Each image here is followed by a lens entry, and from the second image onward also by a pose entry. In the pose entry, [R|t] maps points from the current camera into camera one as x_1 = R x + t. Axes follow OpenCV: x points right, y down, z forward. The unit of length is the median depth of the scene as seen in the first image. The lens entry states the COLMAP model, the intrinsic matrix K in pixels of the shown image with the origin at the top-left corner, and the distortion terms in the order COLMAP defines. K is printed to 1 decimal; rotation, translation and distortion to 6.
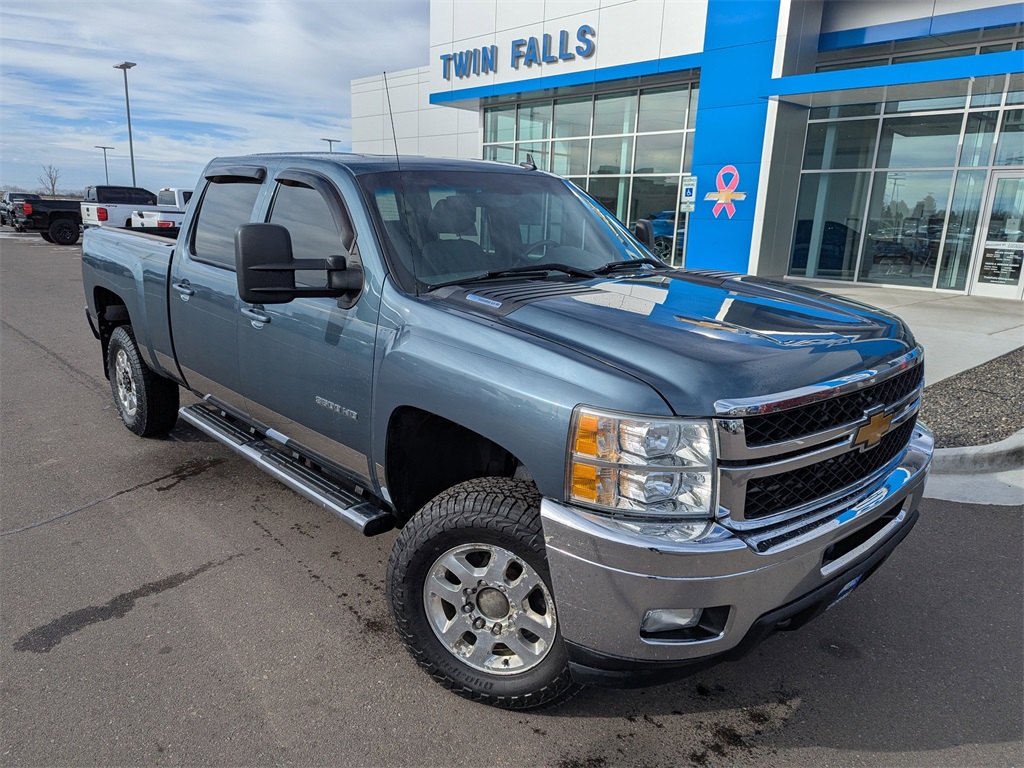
lens RADIAL K [[719.8, 0, 507.5], [0, 719.8, 392.5], [0, 0, 1]] dist [0.051569, -0.042024]
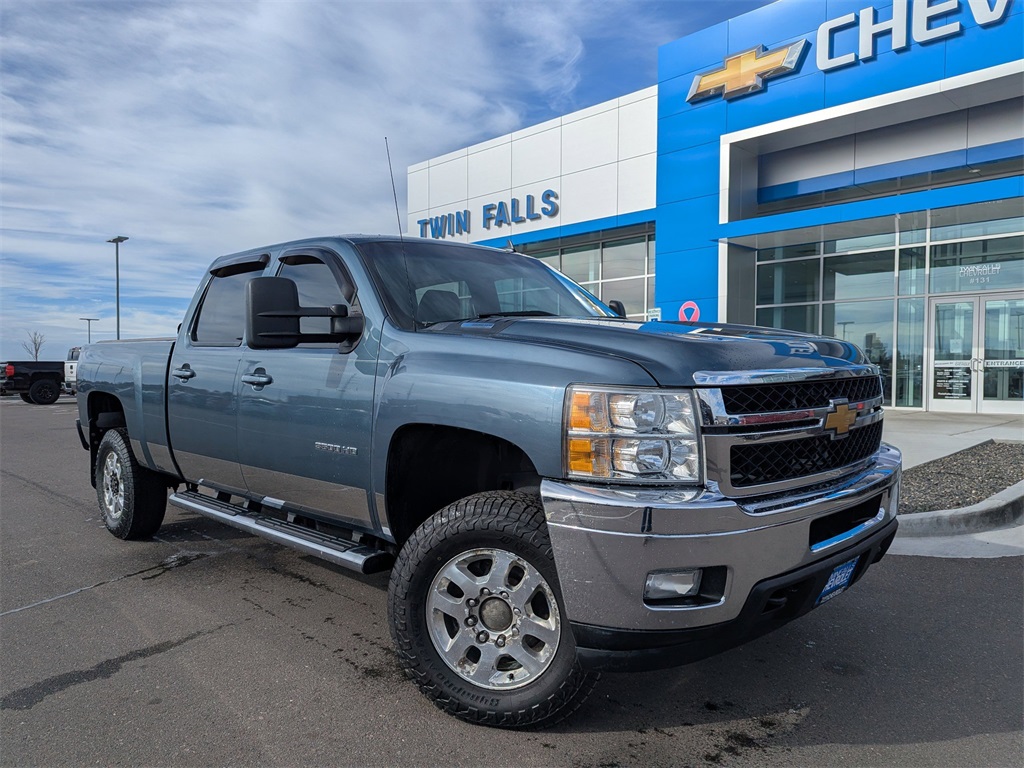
lens RADIAL K [[719.8, 0, 513.0], [0, 719.8, 391.7], [0, 0, 1]] dist [0.051569, -0.042024]
pose [[0.998541, -0.034393, 0.041632, -0.021872], [0.042527, 0.975964, -0.213743, 0.163440], [-0.033280, 0.215202, 0.976002, -0.037974]]
